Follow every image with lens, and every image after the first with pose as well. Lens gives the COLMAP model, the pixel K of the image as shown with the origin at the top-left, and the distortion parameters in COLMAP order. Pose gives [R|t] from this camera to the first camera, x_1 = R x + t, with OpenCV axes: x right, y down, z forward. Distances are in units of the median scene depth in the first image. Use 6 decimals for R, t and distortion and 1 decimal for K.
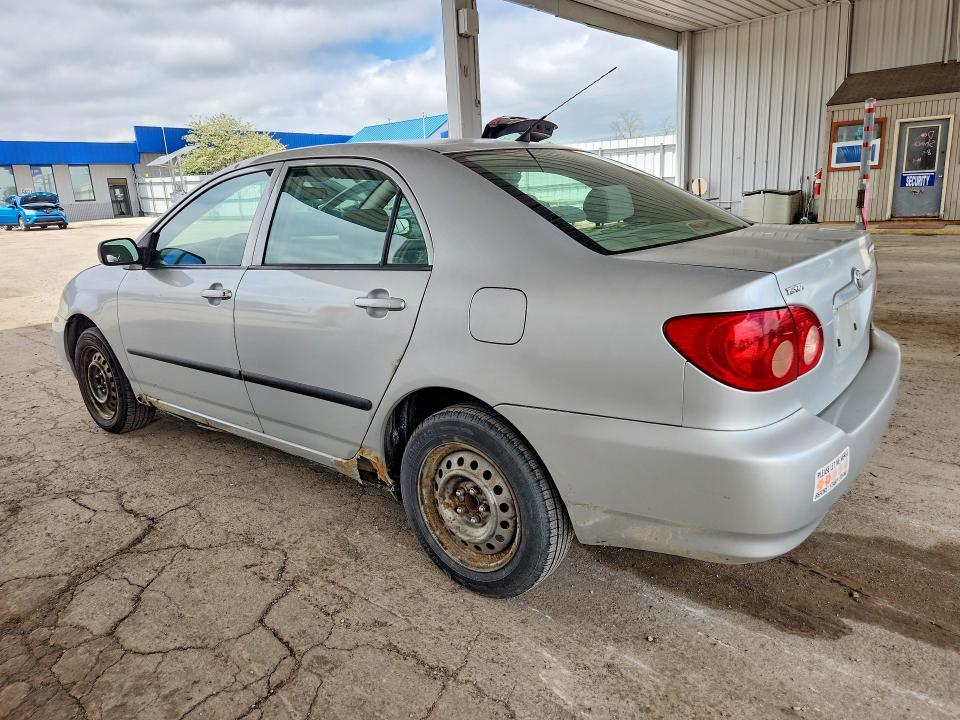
lens RADIAL K [[638.4, 0, 484.5], [0, 638.4, 356.7], [0, 0, 1]] dist [0.068176, -0.058486]
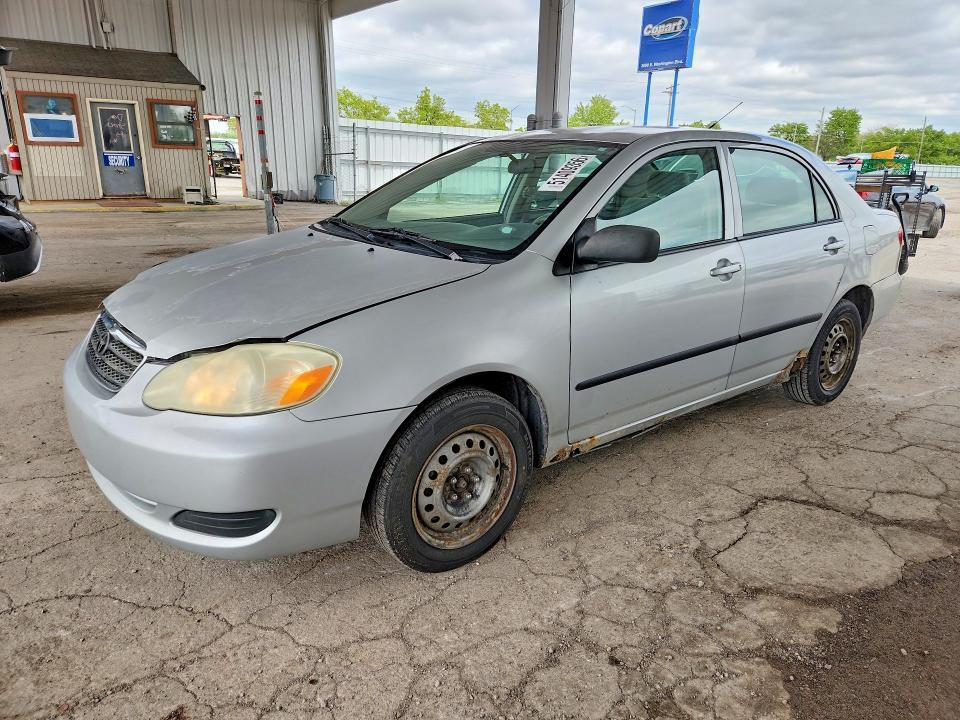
lens RADIAL K [[638.4, 0, 484.5], [0, 638.4, 356.7], [0, 0, 1]] dist [0.068176, -0.058486]
pose [[0.227635, -0.238233, 0.944154, -0.283346], [0.208708, 0.959013, 0.191663, -0.045229], [-0.951117, 0.153423, 0.268026, 0.209263]]
